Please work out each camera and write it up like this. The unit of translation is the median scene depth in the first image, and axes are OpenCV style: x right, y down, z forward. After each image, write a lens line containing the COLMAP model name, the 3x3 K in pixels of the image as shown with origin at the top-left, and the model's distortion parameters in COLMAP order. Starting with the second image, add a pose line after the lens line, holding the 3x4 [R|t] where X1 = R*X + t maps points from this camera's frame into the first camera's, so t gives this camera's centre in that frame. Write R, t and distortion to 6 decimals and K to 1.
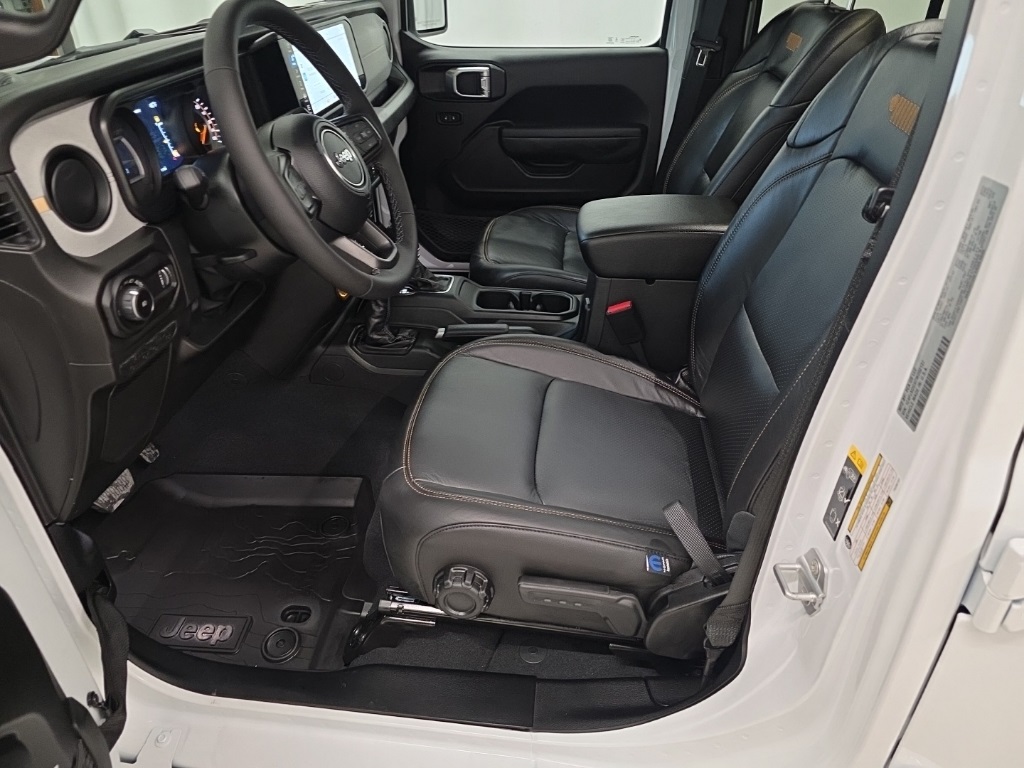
lens RADIAL K [[698.7, 0, 516.5], [0, 698.7, 386.6], [0, 0, 1]] dist [0.051724, -0.041392]
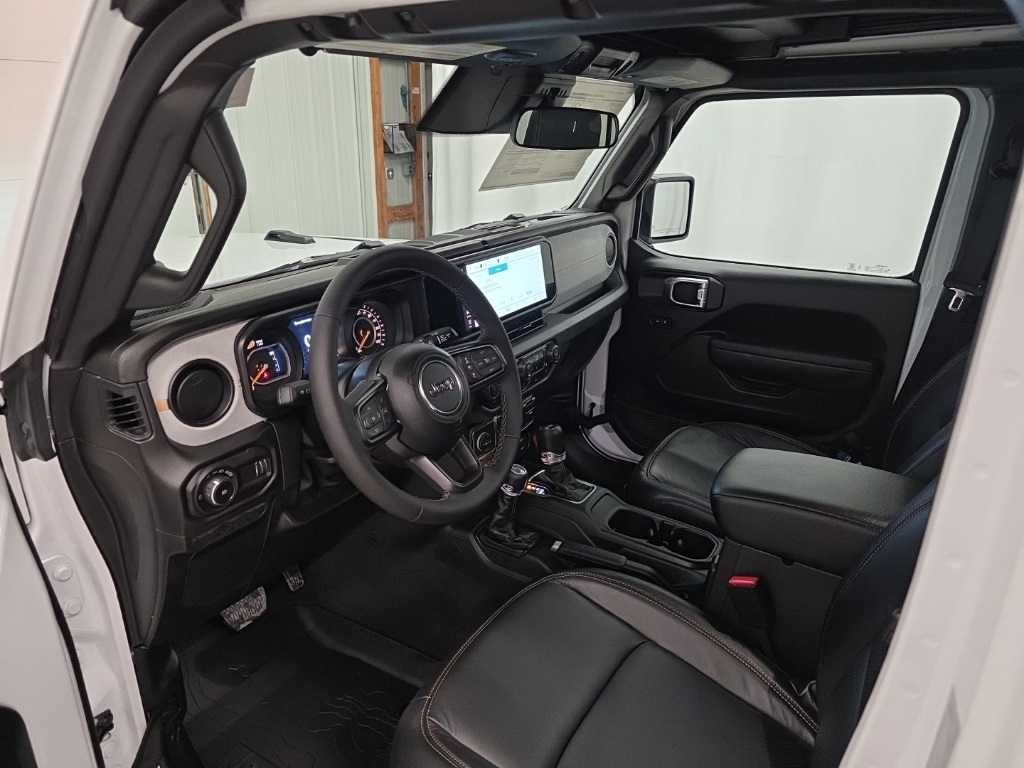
lens RADIAL K [[693.4, 0, 512.0], [0, 693.4, 384.0], [0, 0, 1]] dist [0.058376, -0.046569]
pose [[0.884358, 0.179564, -0.430891, 0.214226], [-0.255414, 0.958760, -0.124670, -0.158814], [0.390735, 0.220308, 0.893751, 0.068548]]
